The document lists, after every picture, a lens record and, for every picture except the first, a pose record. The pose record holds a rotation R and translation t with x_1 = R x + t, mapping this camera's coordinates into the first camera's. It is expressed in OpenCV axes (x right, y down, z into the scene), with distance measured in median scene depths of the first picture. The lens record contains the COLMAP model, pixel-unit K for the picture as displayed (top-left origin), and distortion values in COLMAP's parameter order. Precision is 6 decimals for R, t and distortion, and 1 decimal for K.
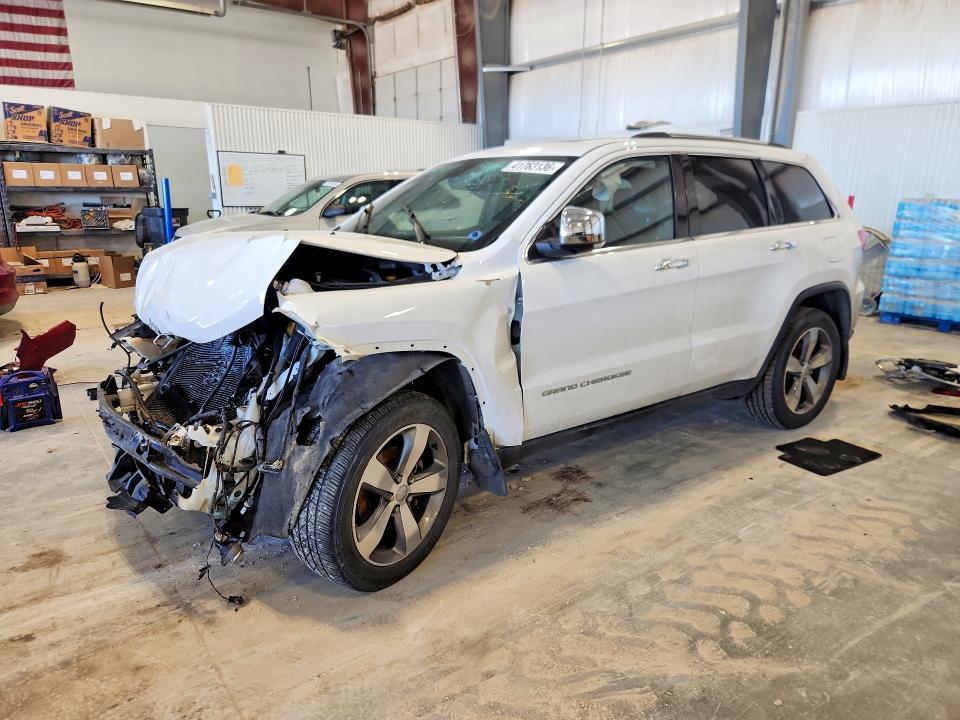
lens RADIAL K [[674.6, 0, 476.0], [0, 674.6, 360.2], [0, 0, 1]] dist [0.007860, 0.000525]
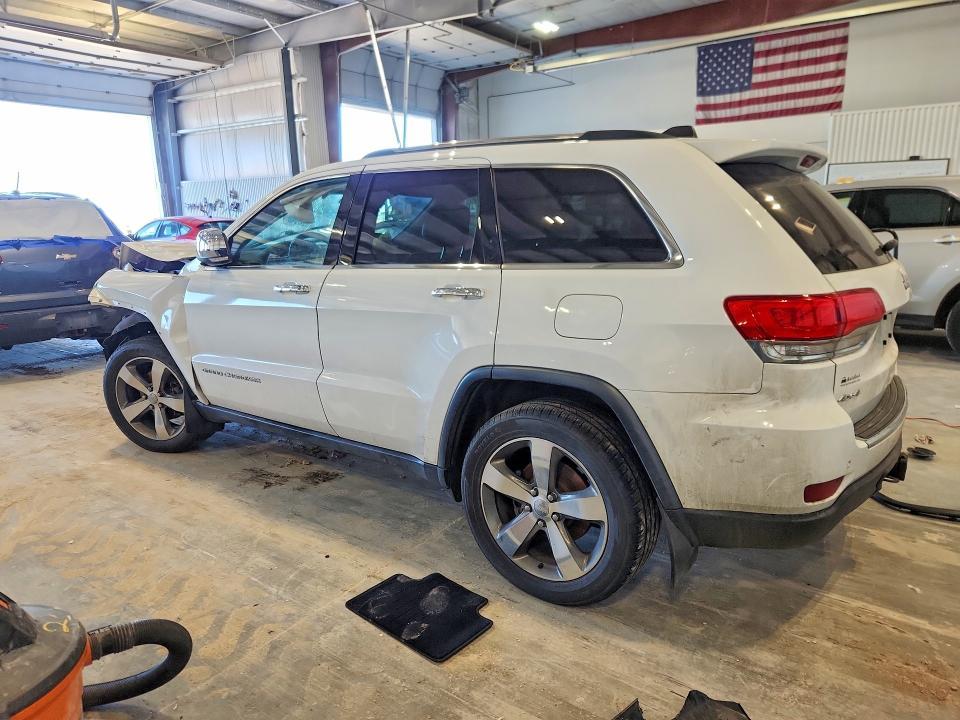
lens RADIAL K [[674.6, 0, 476.0], [0, 674.6, 360.2], [0, 0, 1]] dist [0.007860, 0.000525]
pose [[0.282018, 0.198104, -0.938733, 1.150943], [-0.217264, 0.966218, 0.138632, -0.206717], [0.934485, 0.164856, 0.315532, 0.838546]]
